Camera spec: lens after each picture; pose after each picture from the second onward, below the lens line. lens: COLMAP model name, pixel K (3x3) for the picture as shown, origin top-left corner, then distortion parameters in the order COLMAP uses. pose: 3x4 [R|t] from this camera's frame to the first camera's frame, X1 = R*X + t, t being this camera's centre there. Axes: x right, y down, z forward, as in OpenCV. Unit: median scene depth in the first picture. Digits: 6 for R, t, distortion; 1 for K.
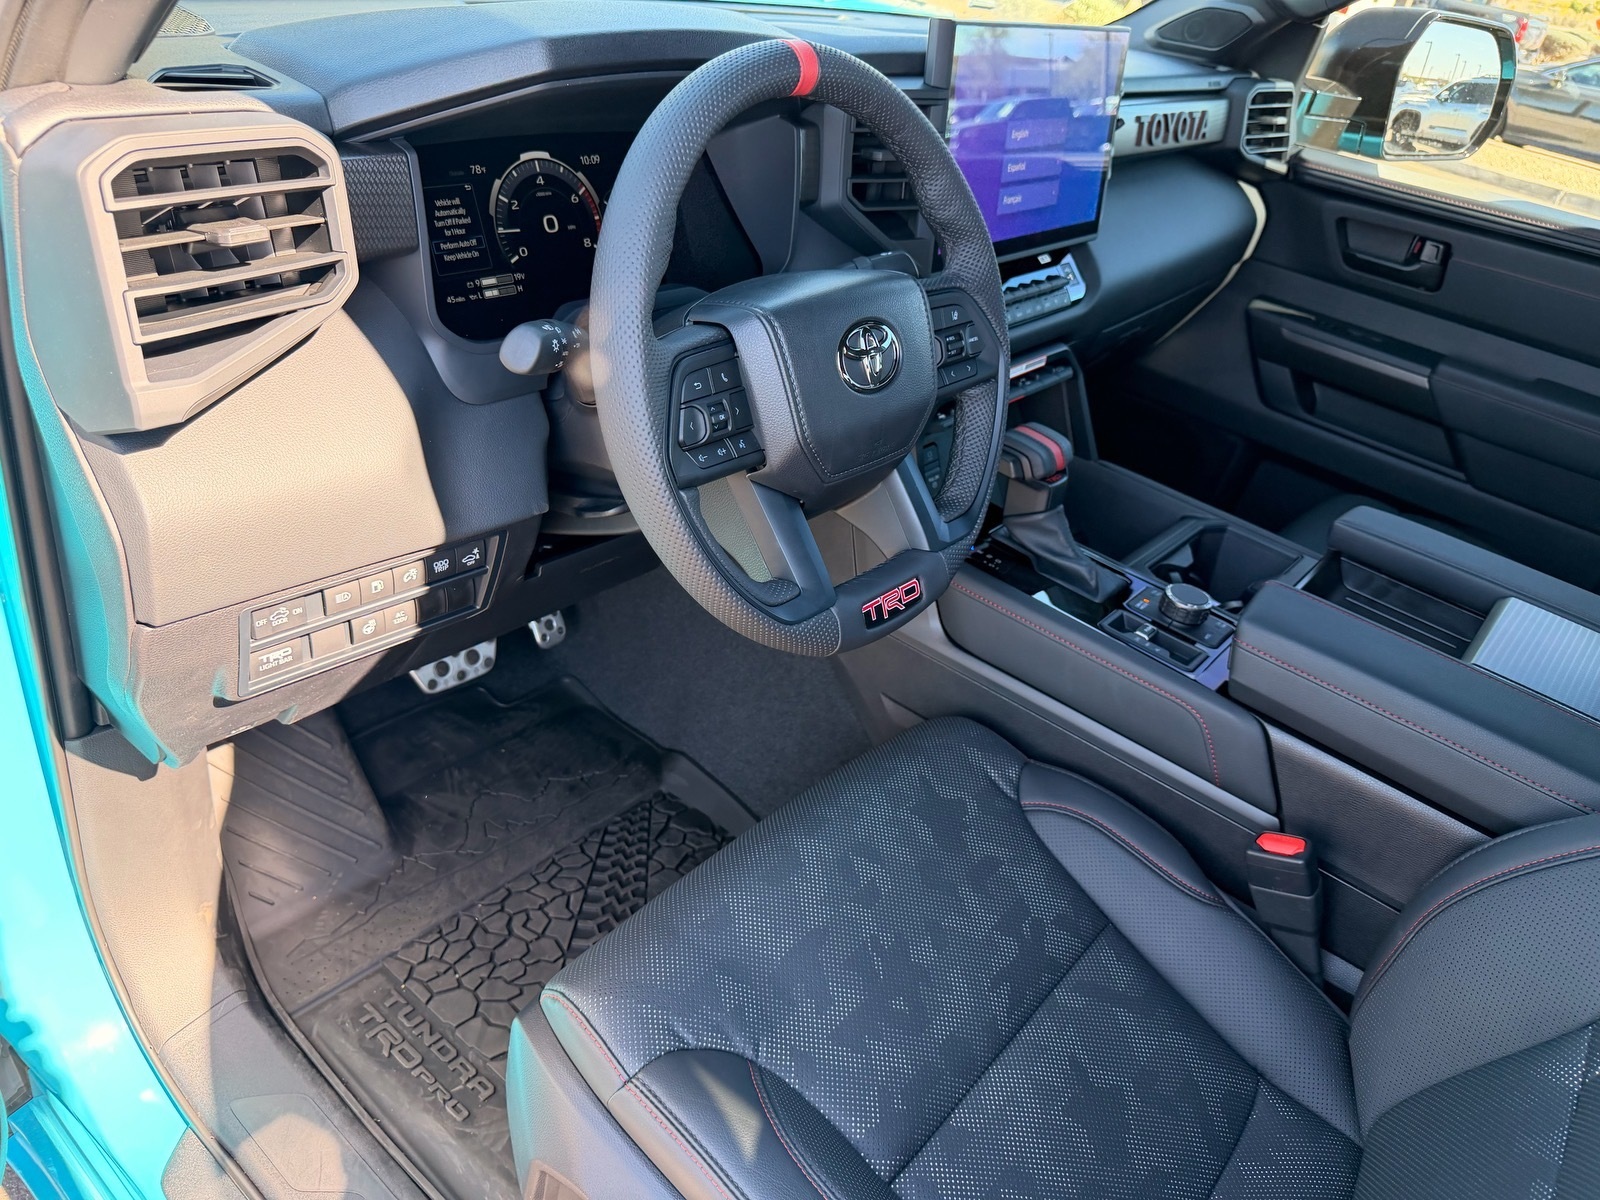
lens RADIAL K [[1150.9, 0, 799.5], [0, 1150.9, 626.2], [0, 0, 1]] dist [0.023991, -0.049419]
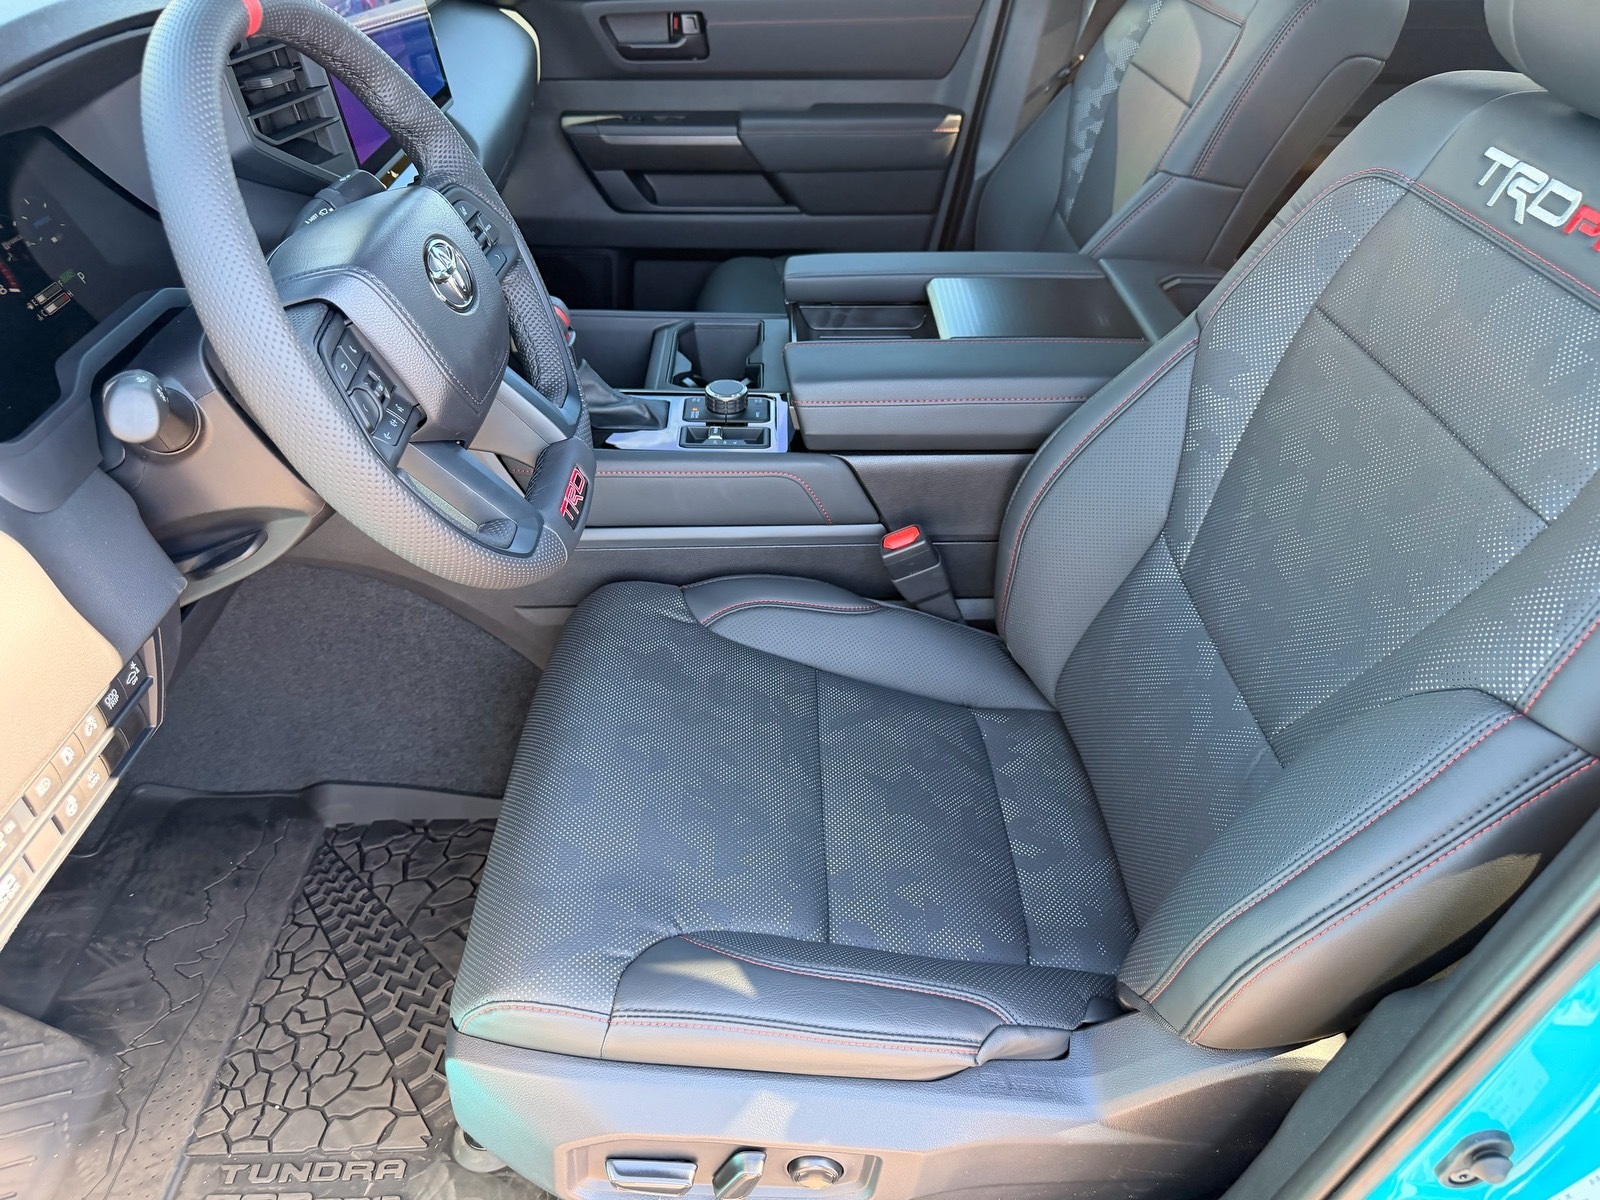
lens RADIAL K [[1135.0, 0, 797.7], [0, 1135.0, 647.3], [0, 0, 1]] dist [0.086844, -0.195354]
pose [[0.744420, -0.511153, 0.429606, -0.215152], [0.449236, 0.859416, 0.244115, -0.049616], [-0.493990, 0.011270, 0.869395, 0.012858]]
